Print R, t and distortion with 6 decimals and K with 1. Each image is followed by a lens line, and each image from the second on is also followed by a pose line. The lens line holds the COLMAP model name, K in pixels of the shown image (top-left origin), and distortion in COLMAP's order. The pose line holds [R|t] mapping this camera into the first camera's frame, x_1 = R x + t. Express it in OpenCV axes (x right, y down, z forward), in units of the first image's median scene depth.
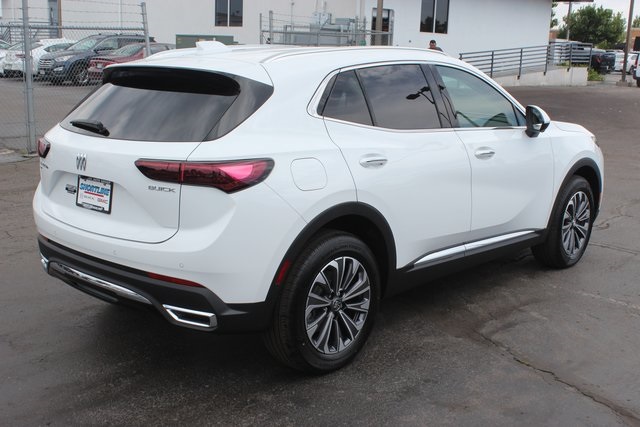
lens RADIAL K [[761.0, 0, 320.0], [0, 761.0, 213.5], [0, 0, 1]] dist [-0.016137, -0.359374]
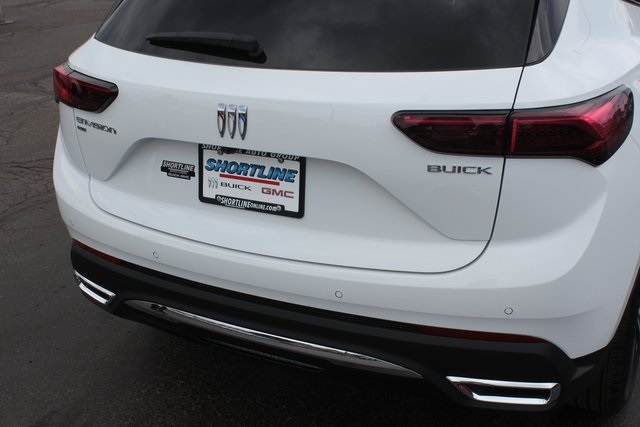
lens RADIAL K [[761.0, 0, 320.0], [0, 761.0, 213.5], [0, 0, 1]] dist [-0.016137, -0.359374]
pose [[0.964159, -0.134435, 0.228746, -0.379958], [0.092216, 0.978176, 0.186192, -0.096582], [-0.248785, -0.158424, 0.955514, 0.498499]]
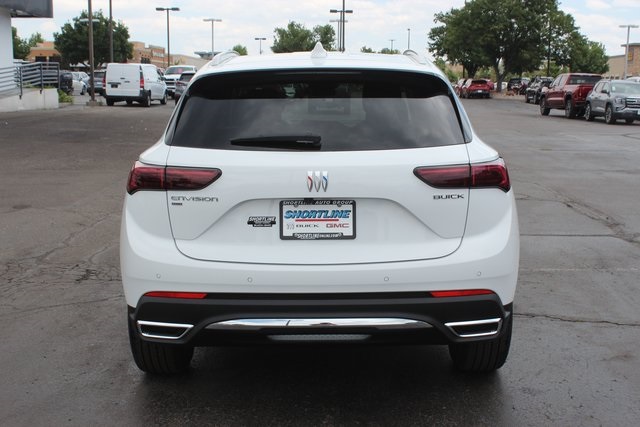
lens RADIAL K [[821.6, 0, 320.0], [0, 821.6, 213.5], [0, 0, 1]] dist [-0.058765, 0.025761]
pose [[0.747288, -0.124599, 0.652714, -0.901104], [0.152444, 0.988211, 0.014111, -0.046112], [-0.646778, 0.088957, 0.757473, 0.317169]]
